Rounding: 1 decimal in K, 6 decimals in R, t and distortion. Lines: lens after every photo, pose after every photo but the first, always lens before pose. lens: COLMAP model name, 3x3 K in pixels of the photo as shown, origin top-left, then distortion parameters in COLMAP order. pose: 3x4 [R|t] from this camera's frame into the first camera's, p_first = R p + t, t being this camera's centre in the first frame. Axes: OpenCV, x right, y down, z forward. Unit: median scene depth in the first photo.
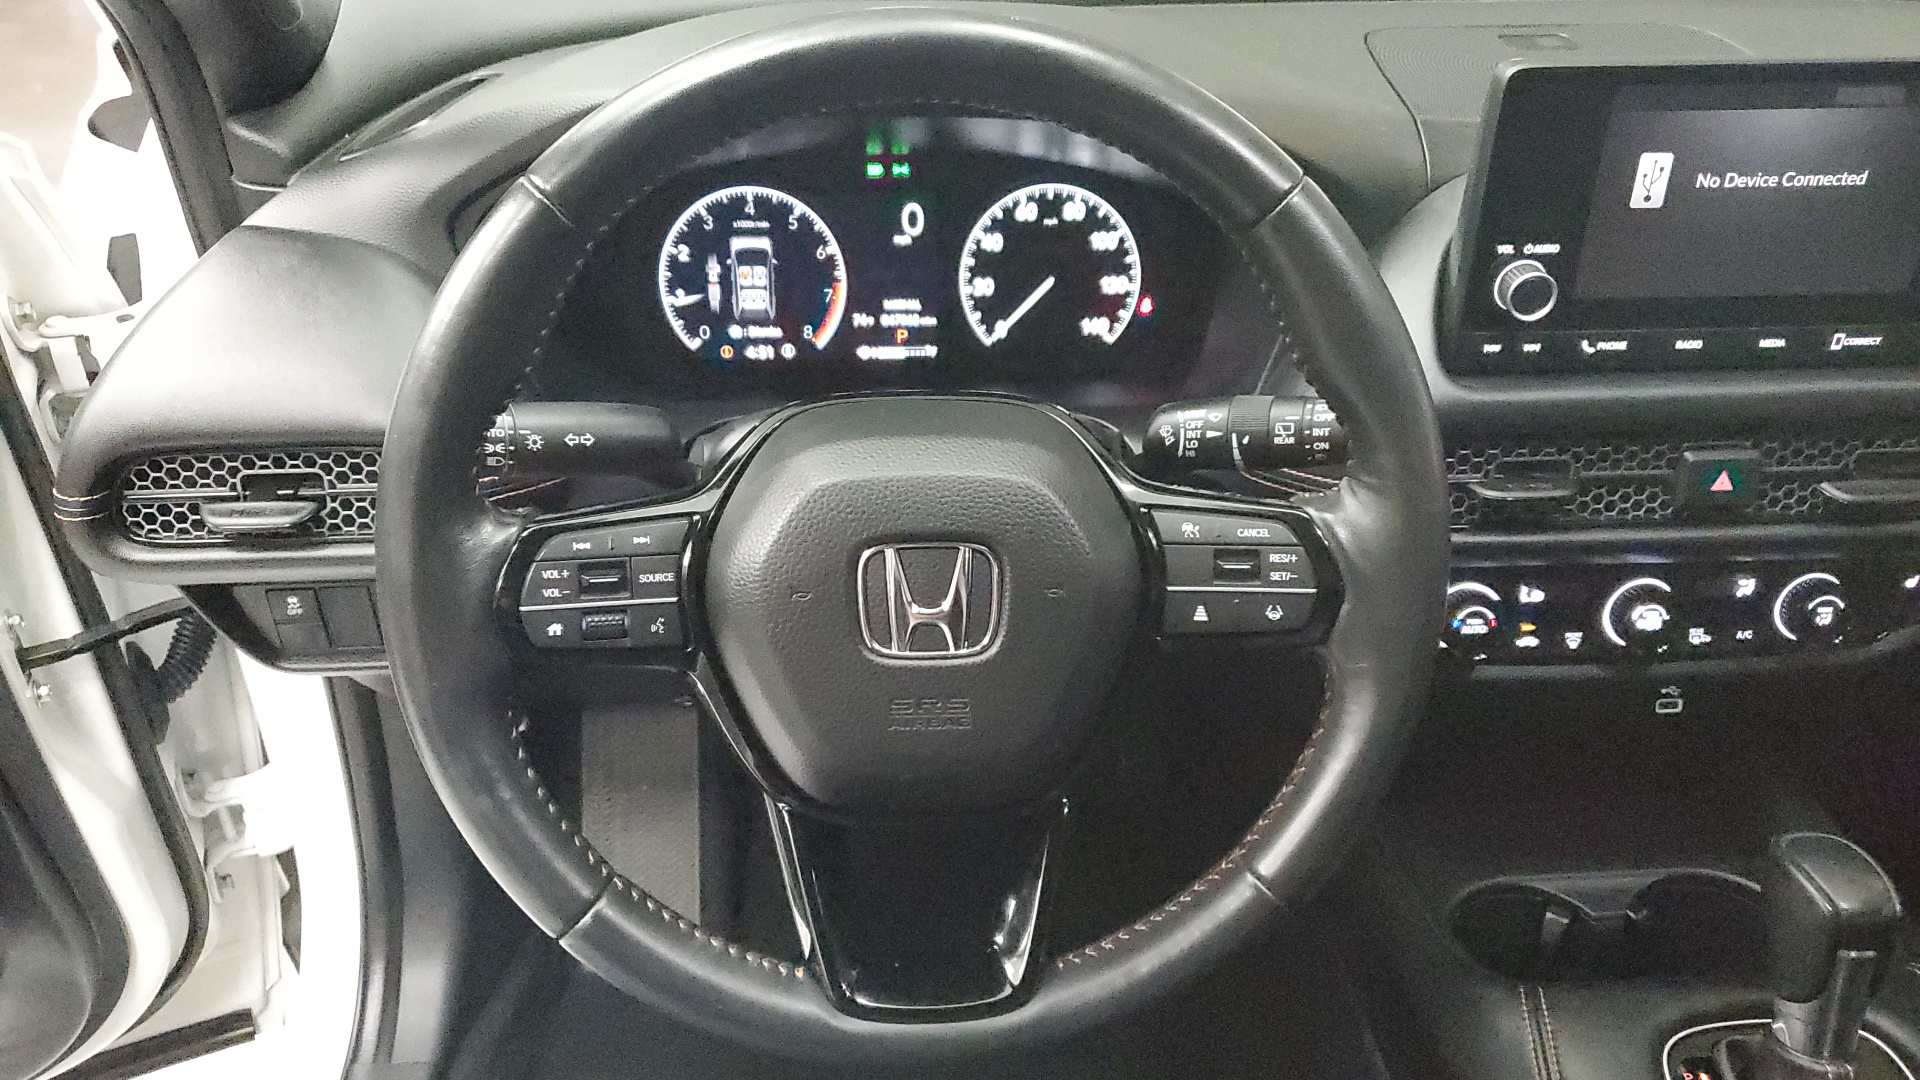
lens RADIAL K [[1509.4, 0, 973.4], [0, 1509.4, 549.3], [0, 0, 1]] dist [0.082329, -0.165149]
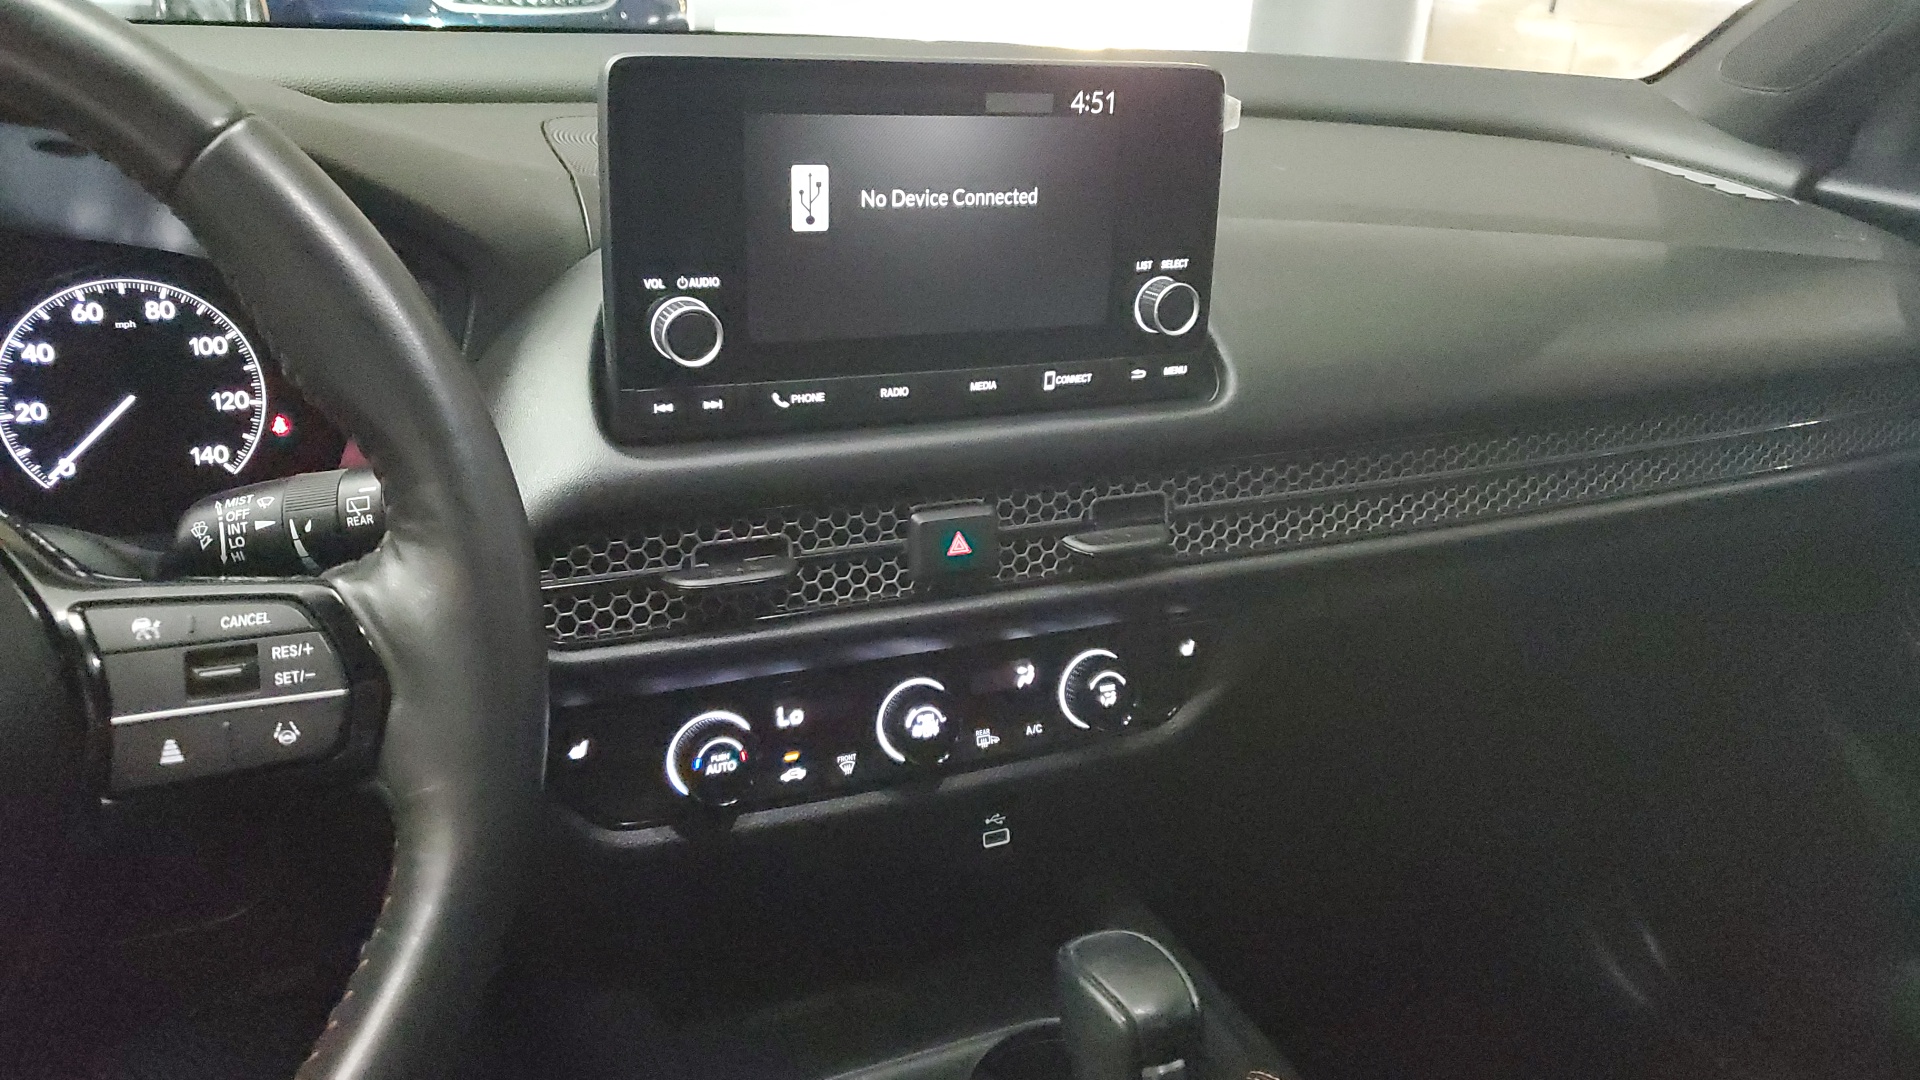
lens RADIAL K [[1504.1, 0, 980.5], [0, 1504.1, 533.0], [0, 0, 1]] dist [0.027674, -0.003300]
pose [[0.931033, -0.093114, 0.352856, 0.198395], [0.156429, 0.975394, -0.155357, 0.083321], [-0.329708, 0.199839, 0.922690, 0.199934]]
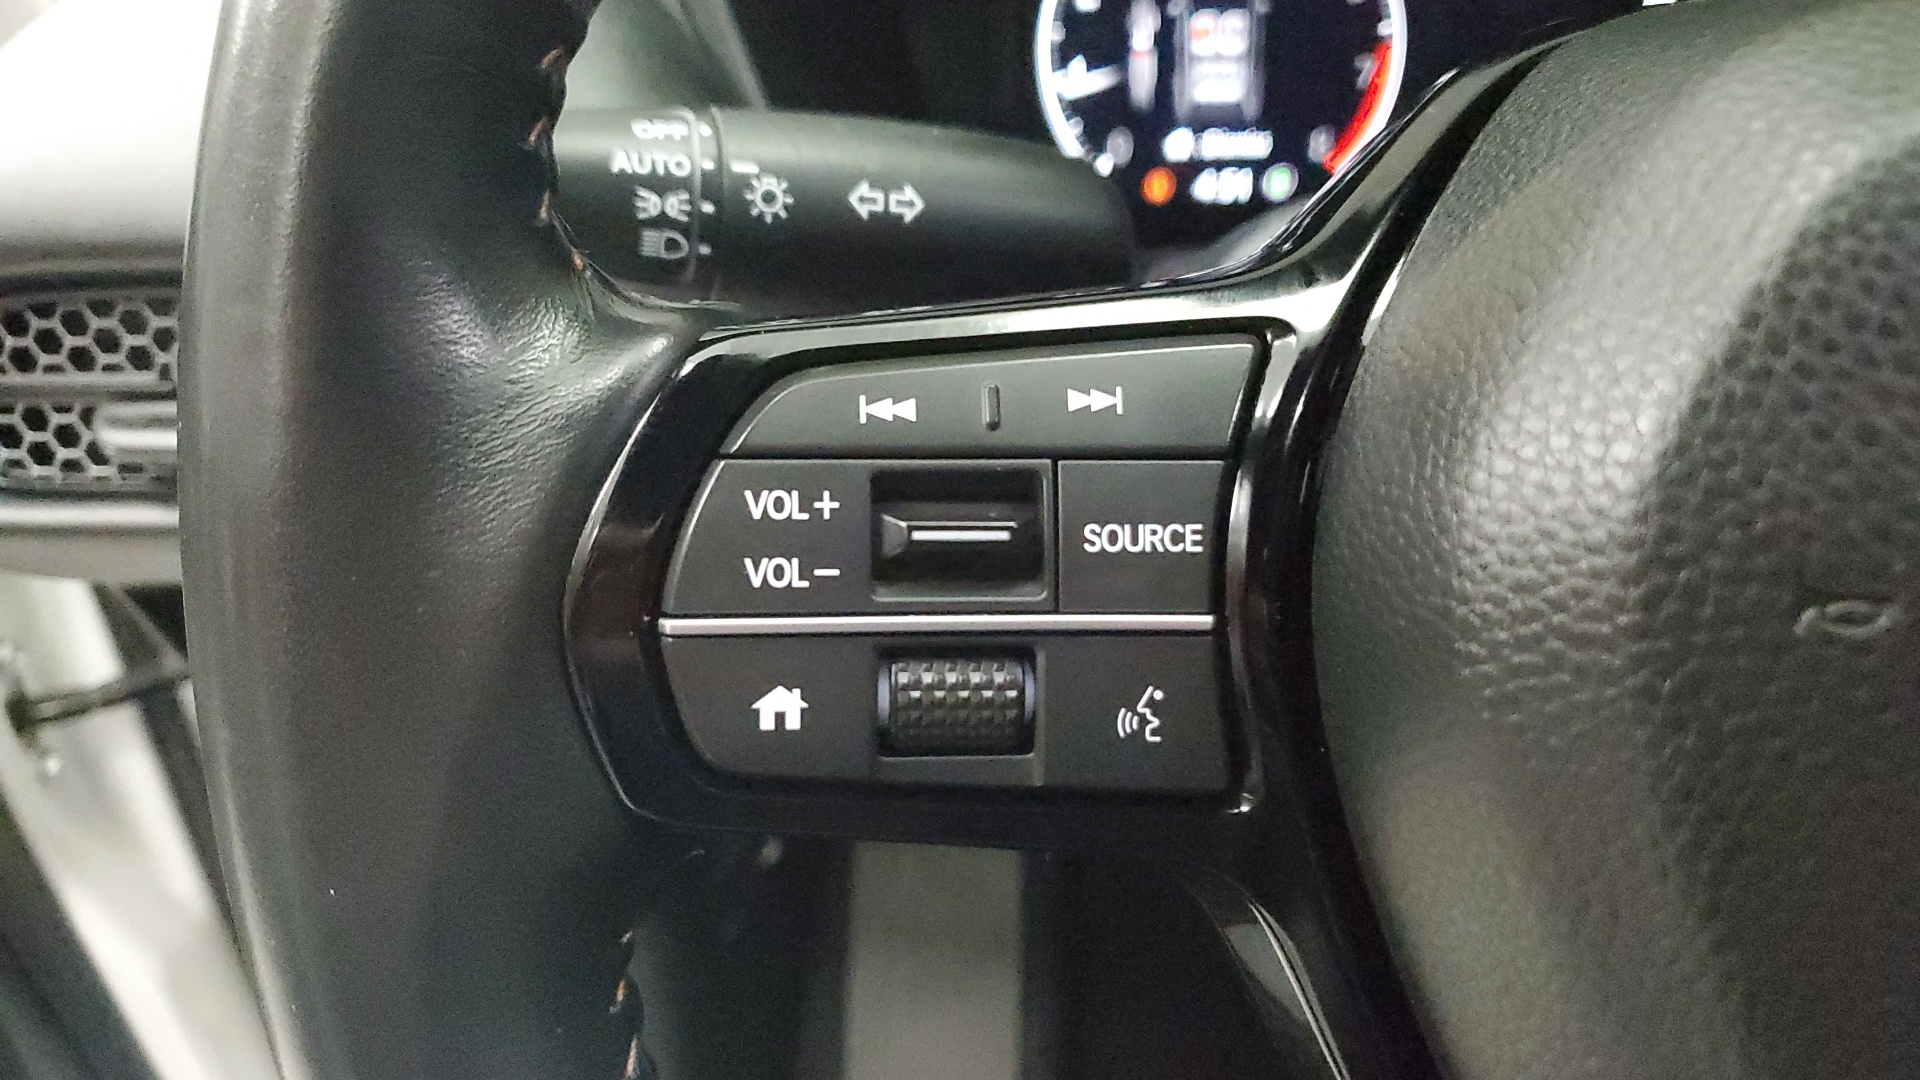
lens RADIAL K [[1577.3, 0, 1007.0], [0, 1577.3, 543.7], [0, 0, 1]] dist [0.003939, -0.000195]
pose [[0.986366, 0.031617, -0.161502, -0.141978], [-0.041366, 0.997496, -0.057359, 0.028188], [0.159284, 0.063257, 0.985204, 0.540414]]
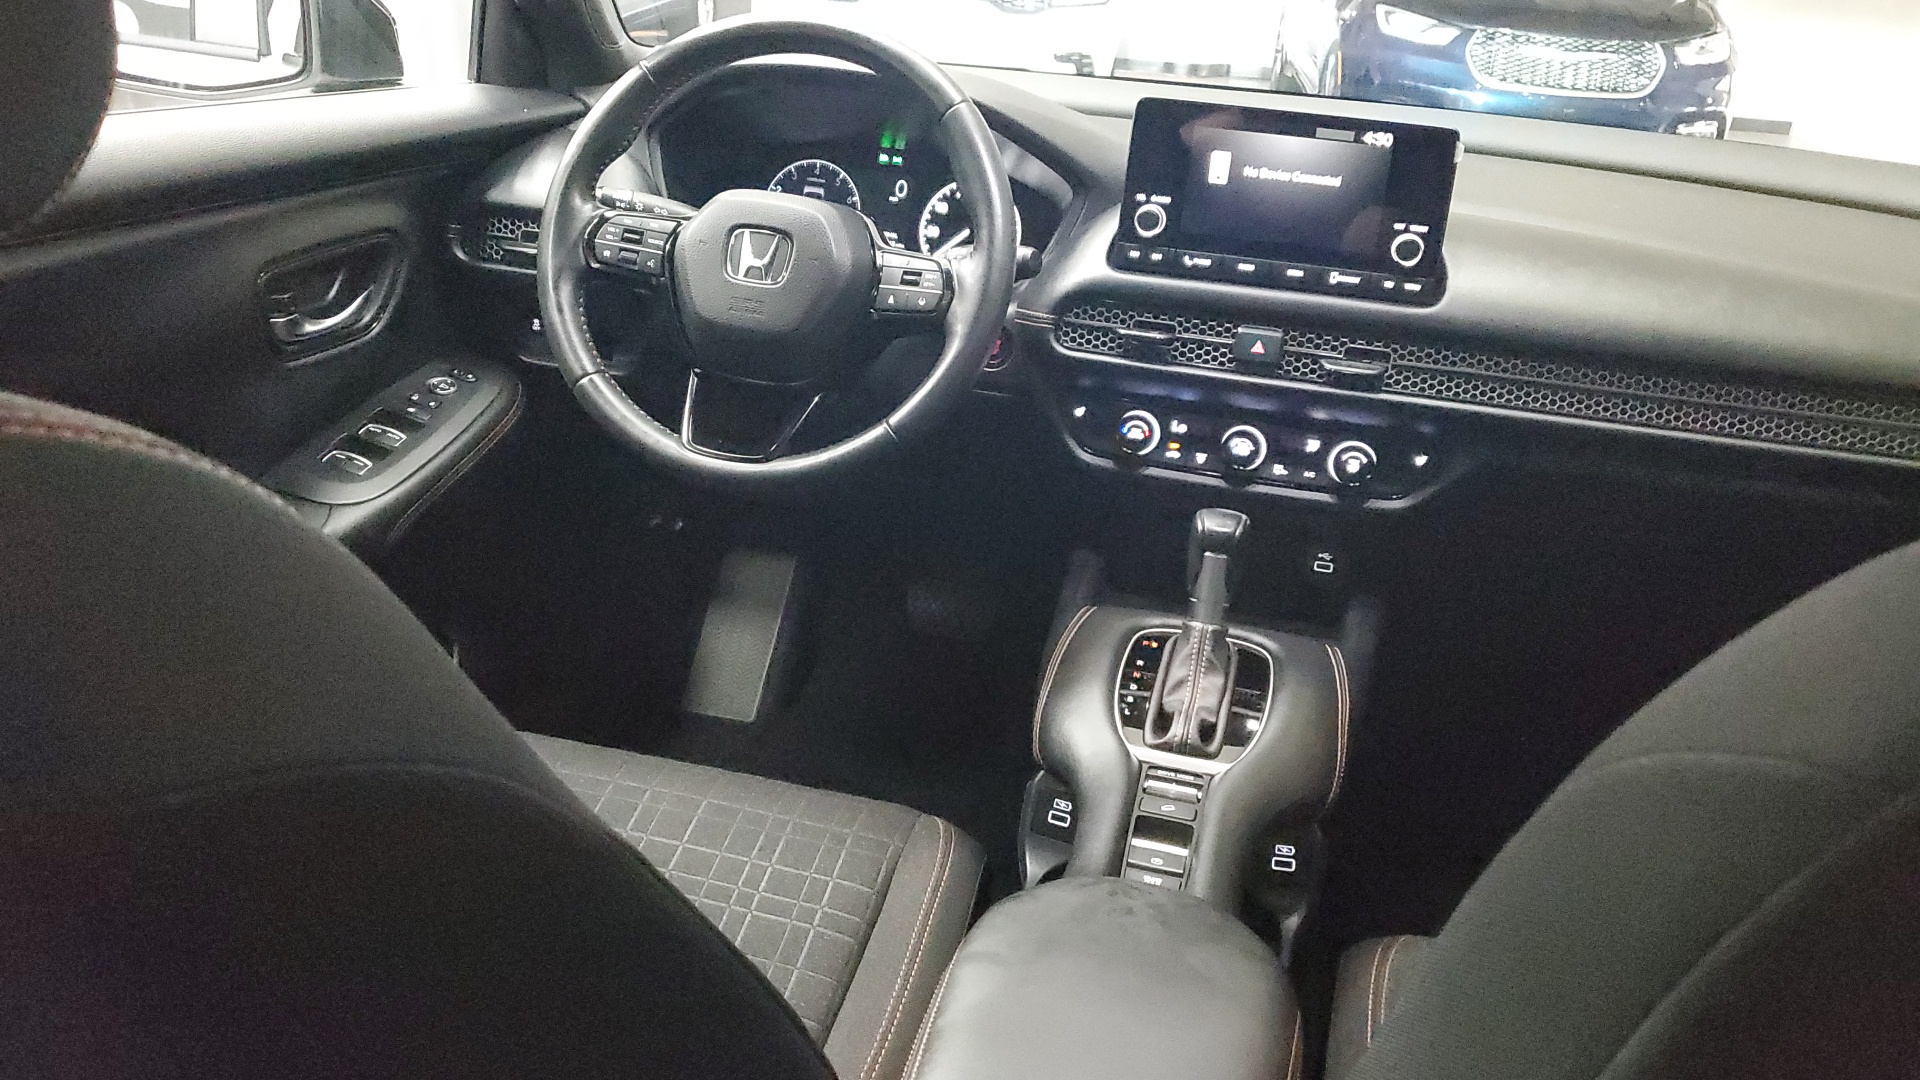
lens RADIAL K [[1496.9, 0, 960.0], [0, 1496.9, 540.0], [0, 0, 1]] dist [0.216897, -0.908680]
pose [[0.946176, 0.177049, -0.270932, 0.669076], [-0.227462, 0.959274, -0.167496, 0.532685], [0.230243, 0.220108, 0.947914, -0.675108]]
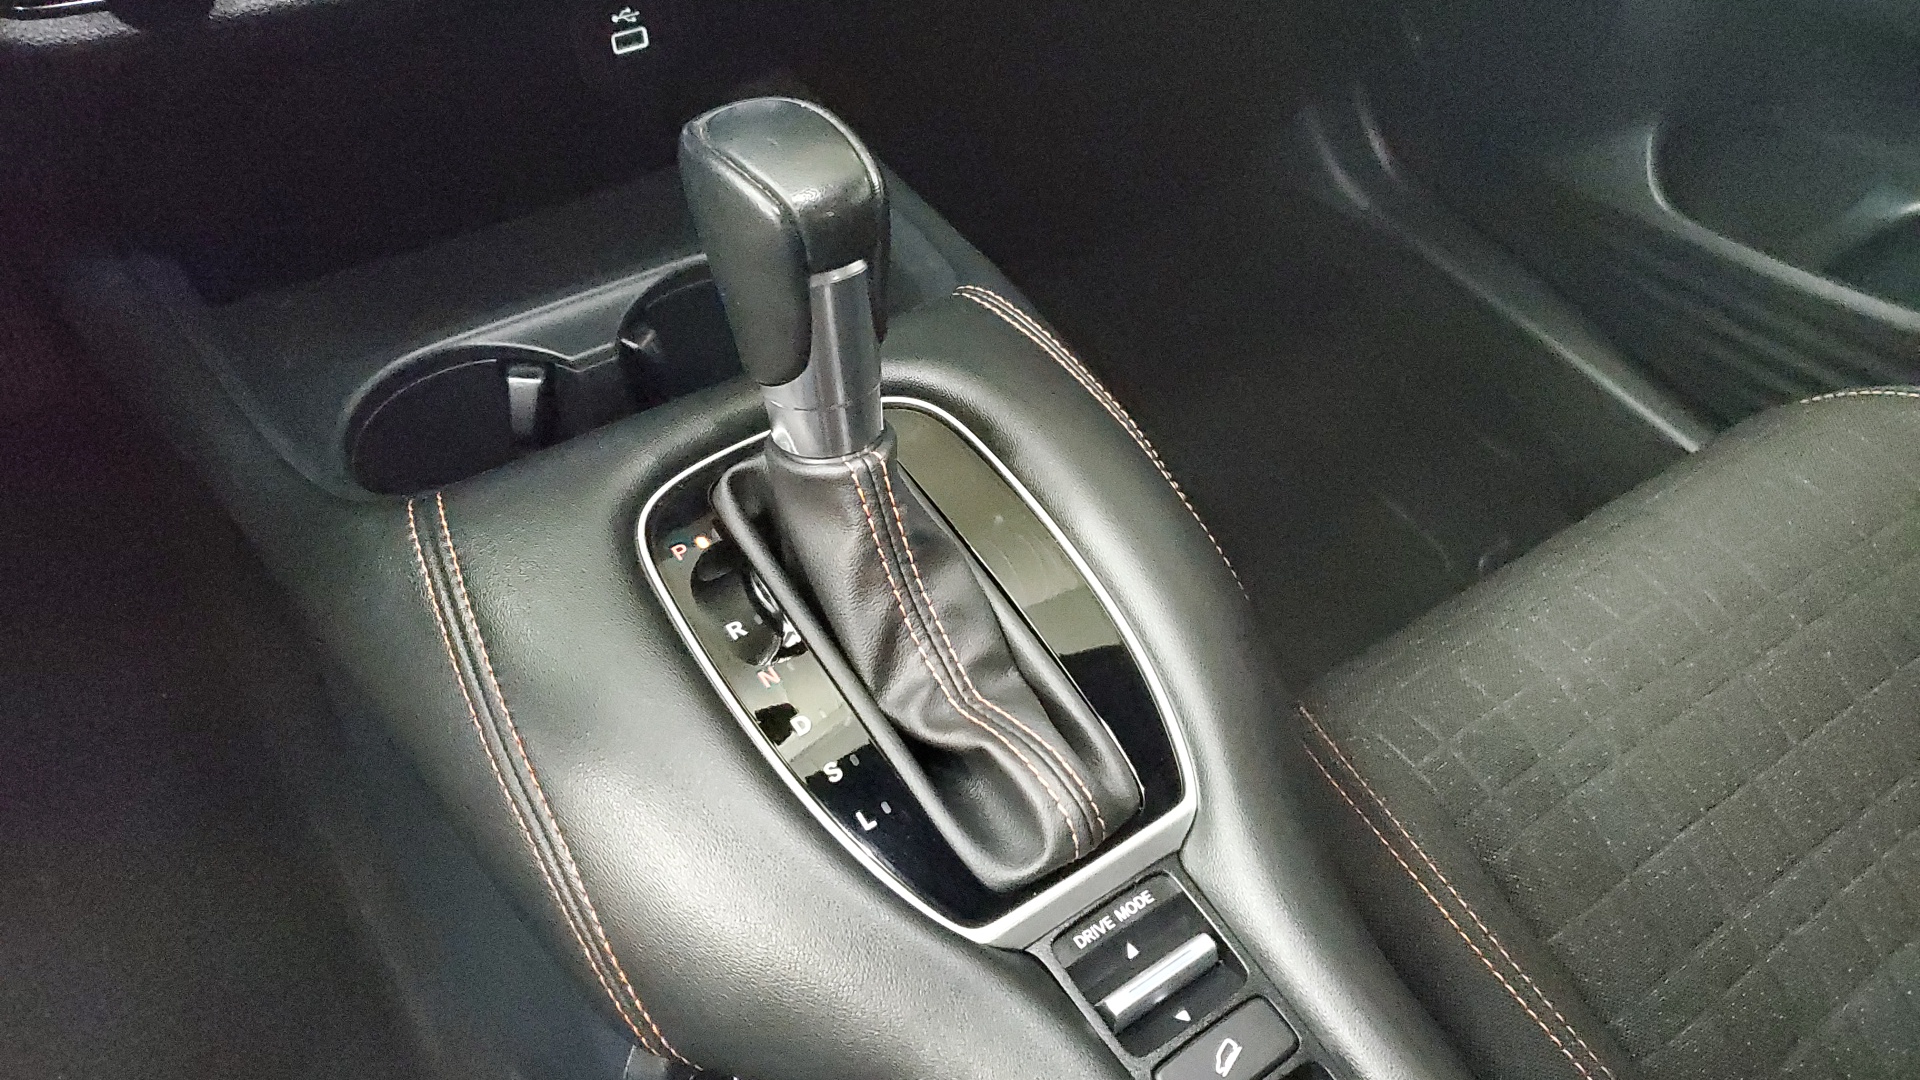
lens RADIAL K [[1509.4, 0, 973.4], [0, 1509.4, 549.3], [0, 0, 1]] dist [0.082329, -0.165149]
pose [[0.845051, -0.346404, 0.407300, 0.294719], [0.215276, 0.917712, 0.333857, 0.151747], [-0.489434, -0.194444, 0.850086, 0.382510]]
